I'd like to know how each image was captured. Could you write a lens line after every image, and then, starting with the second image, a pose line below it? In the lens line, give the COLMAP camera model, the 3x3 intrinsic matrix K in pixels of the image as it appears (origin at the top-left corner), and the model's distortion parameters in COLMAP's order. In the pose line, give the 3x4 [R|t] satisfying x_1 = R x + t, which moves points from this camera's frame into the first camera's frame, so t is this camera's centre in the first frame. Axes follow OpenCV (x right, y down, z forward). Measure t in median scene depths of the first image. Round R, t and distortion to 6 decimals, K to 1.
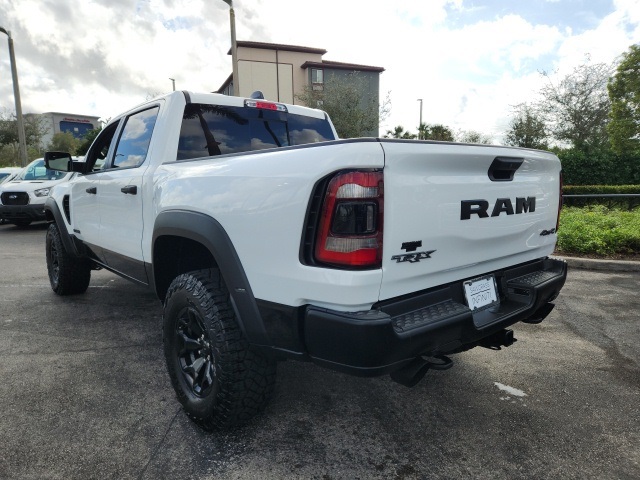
lens RADIAL K [[426.3, 0, 317.7], [0, 426.3, 230.1], [0, 0, 1]] dist [0.071563, -0.053403]
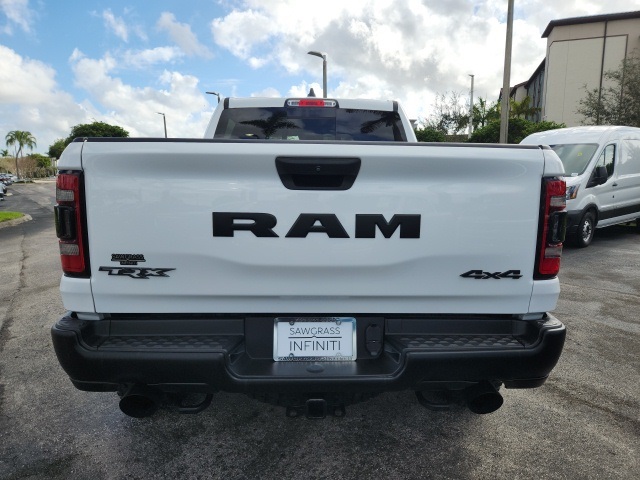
lens RADIAL K [[426.3, 0, 326.2], [0, 426.3, 236.5], [0, 0, 1]] dist [0.071563, -0.053403]
pose [[0.776625, 0.097716, -0.622339, 0.666511], [-0.086329, 0.995085, 0.048511, -0.053591], [0.624020, 0.016052, 0.781243, 0.344954]]
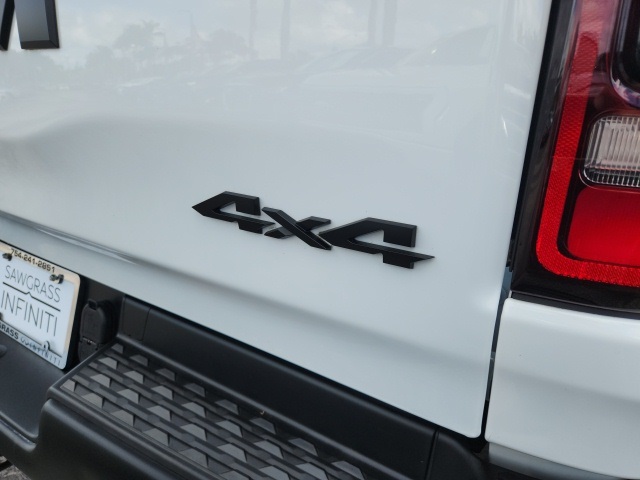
lens RADIAL K [[426.3, 0, 320.4], [0, 426.3, 238.8], [0, 0, 1]] dist [0.071563, -0.053403]
pose [[0.268964, 0.269945, -0.924547, 0.612275], [-0.175792, 0.957555, 0.228442, -0.022187], [0.946972, 0.101086, 0.305002, 0.888149]]
